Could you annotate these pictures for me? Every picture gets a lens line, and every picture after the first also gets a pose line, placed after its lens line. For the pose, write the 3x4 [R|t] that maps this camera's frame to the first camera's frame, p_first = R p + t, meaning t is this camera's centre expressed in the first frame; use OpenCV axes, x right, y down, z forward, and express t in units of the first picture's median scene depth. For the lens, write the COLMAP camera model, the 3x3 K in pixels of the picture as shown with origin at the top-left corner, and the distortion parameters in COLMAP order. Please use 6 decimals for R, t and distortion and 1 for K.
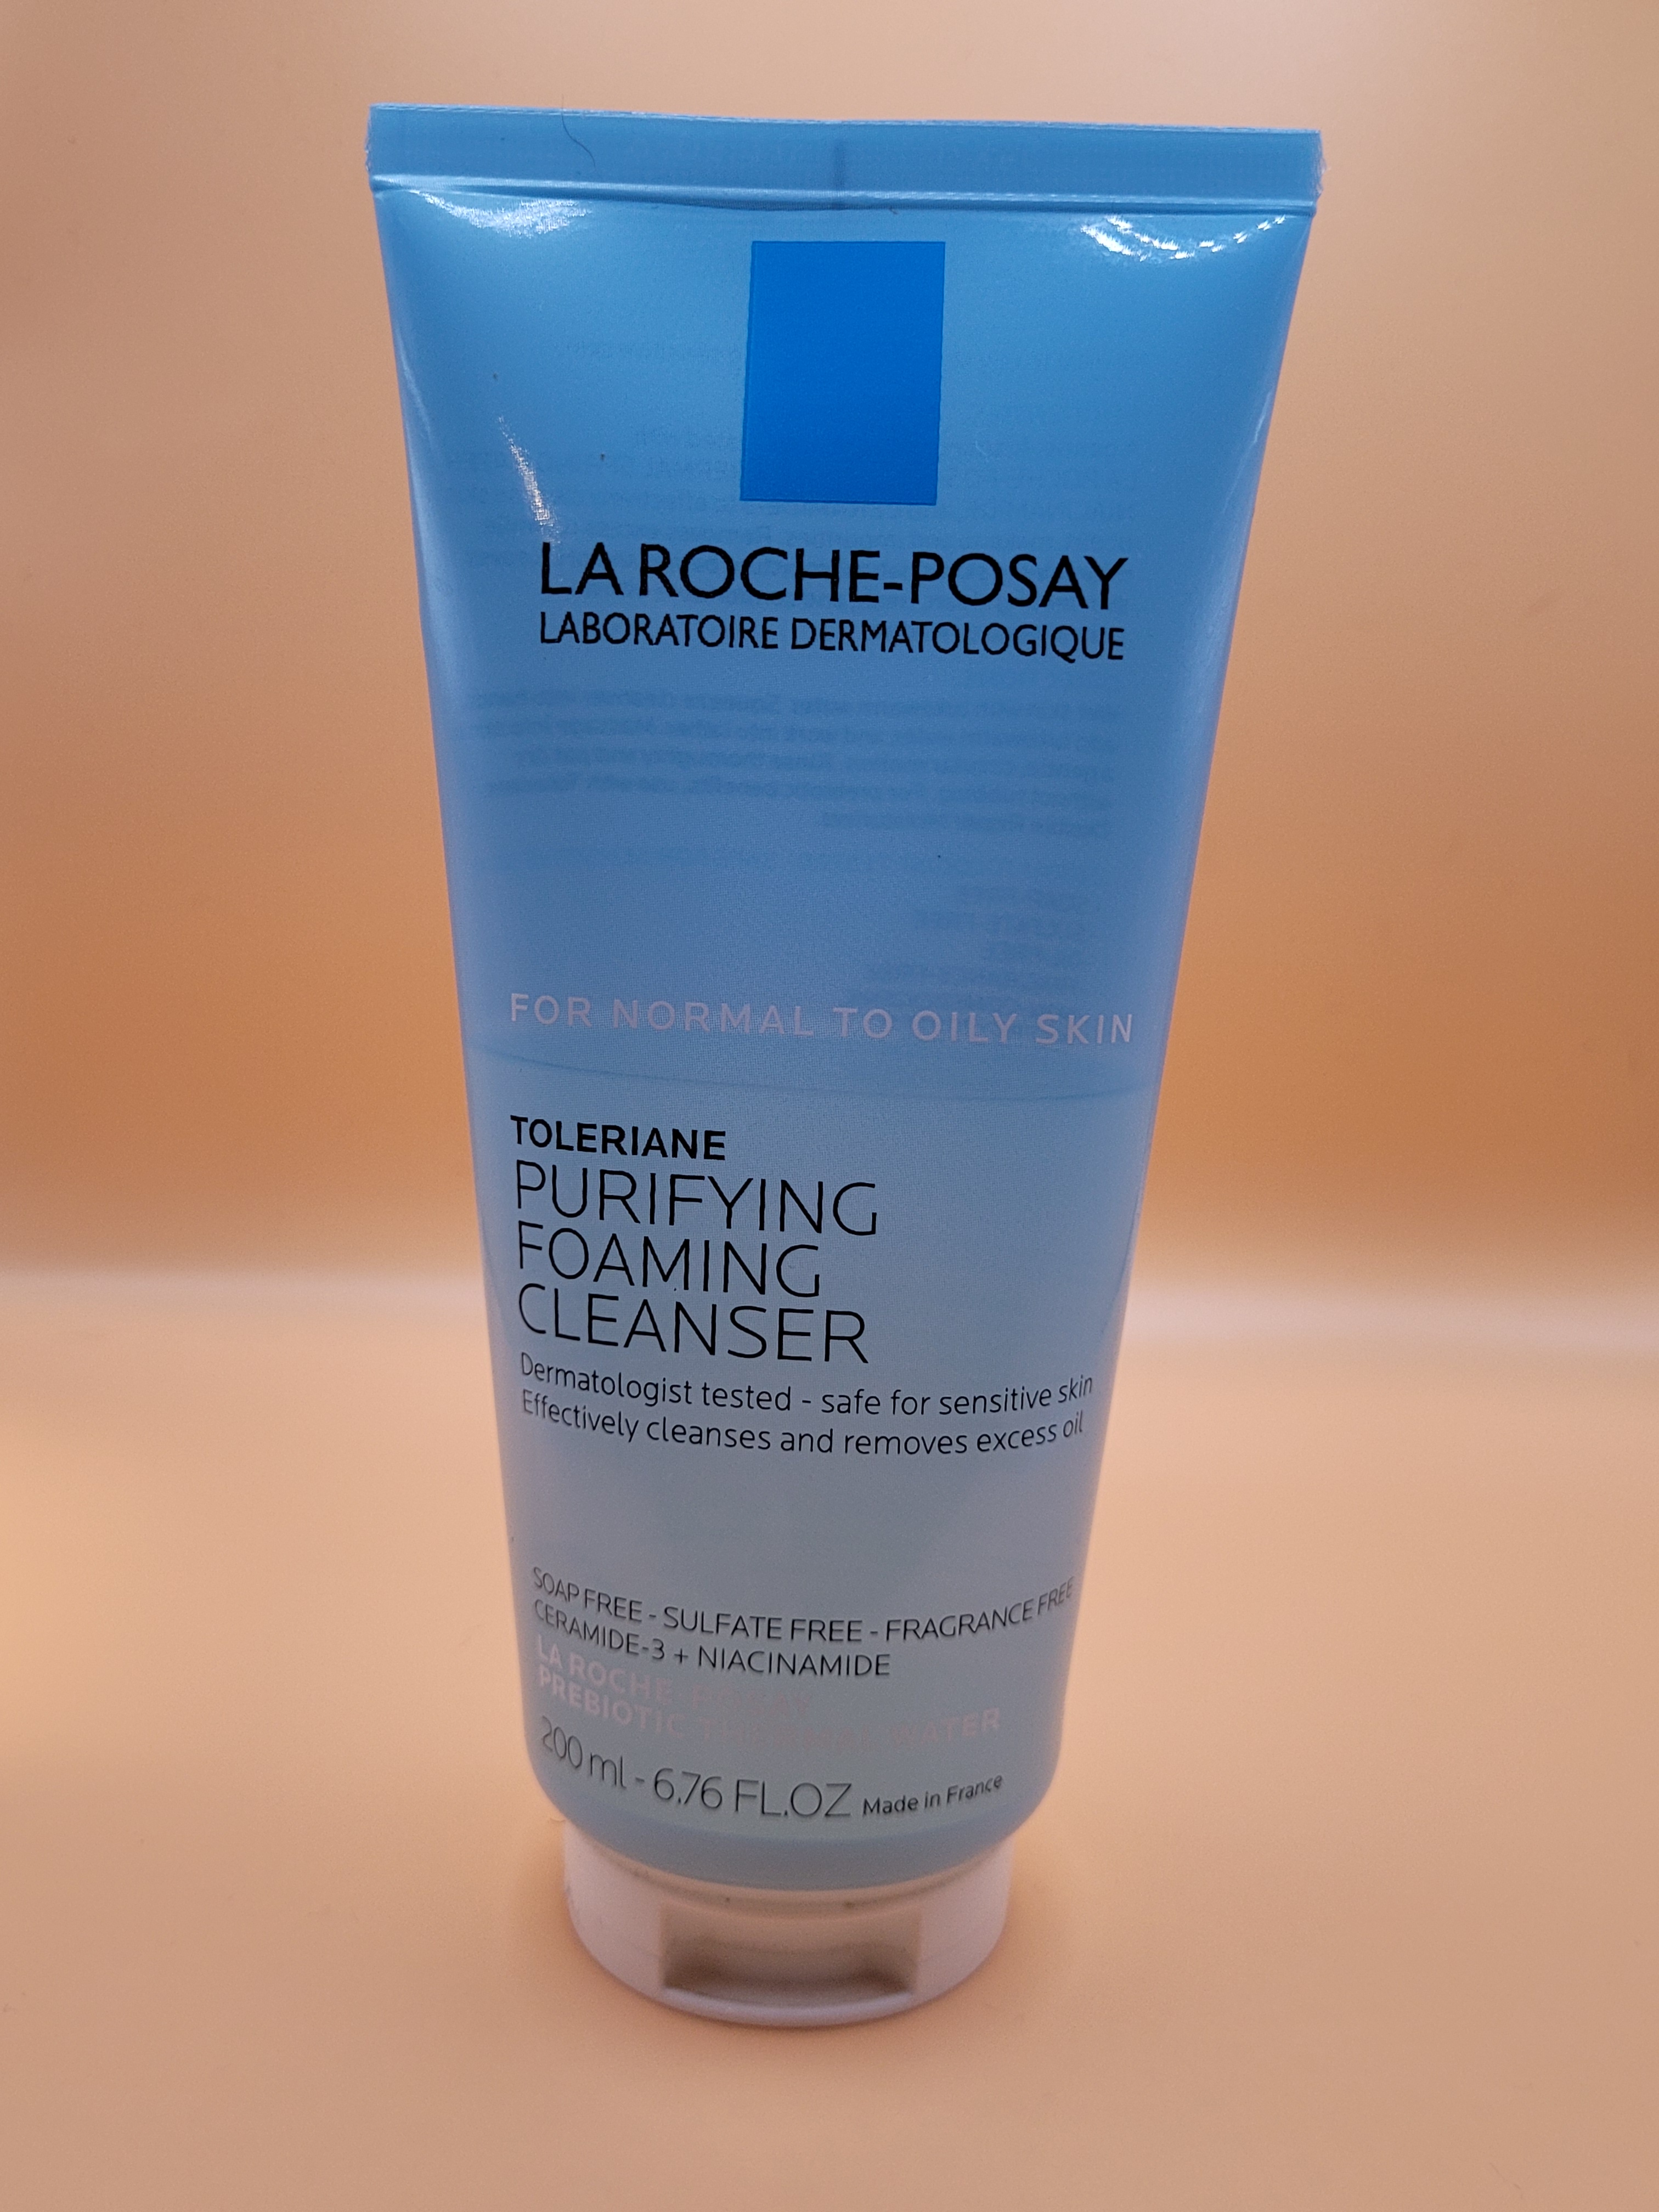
lens RADIAL K [[2097.2, 0, 825.1], [0, 2097.2, 1097.2], [0, 0, 1]] dist [-0.036831, -0.001200]
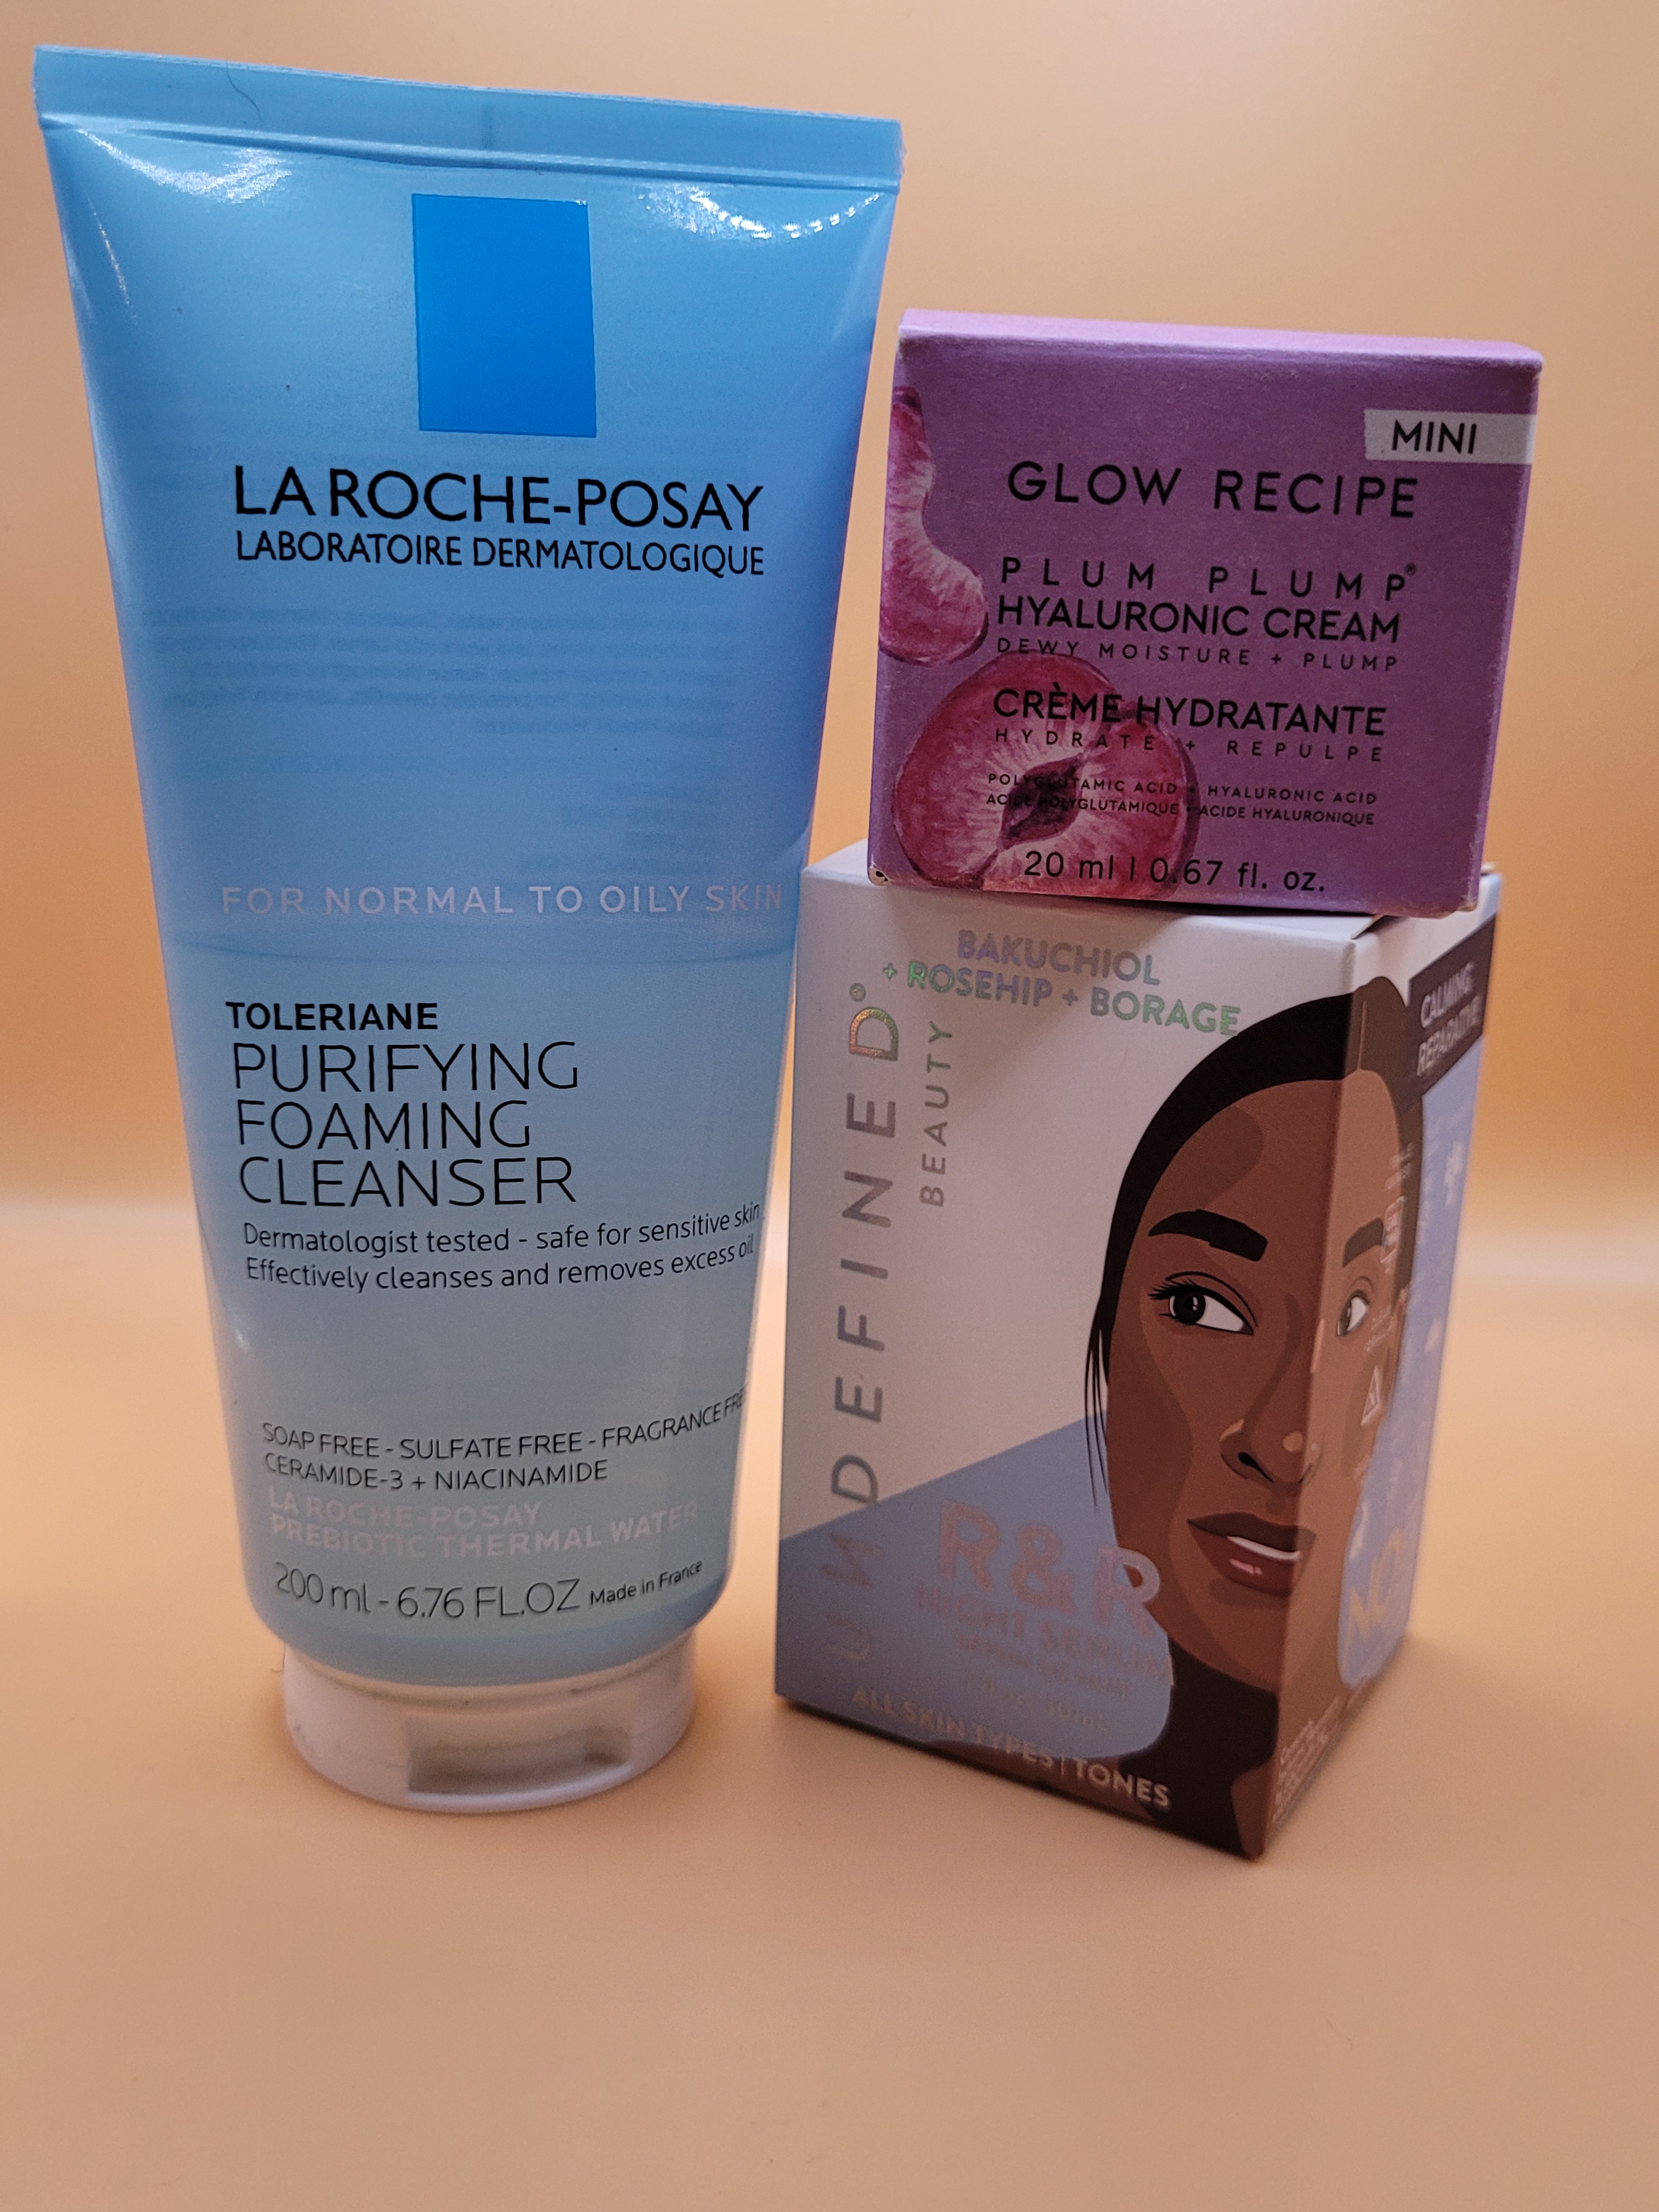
lens RADIAL K [[2097.2, 0, 825.1], [0, 2097.2, 1097.2], [0, 0, 1]] dist [-0.036831, -0.001200]
pose [[0.960125, -0.065321, 0.271834, -0.154290], [0.058472, 0.997736, 0.033229, 0.041161], [-0.273389, -0.016009, 0.961770, -0.121660]]
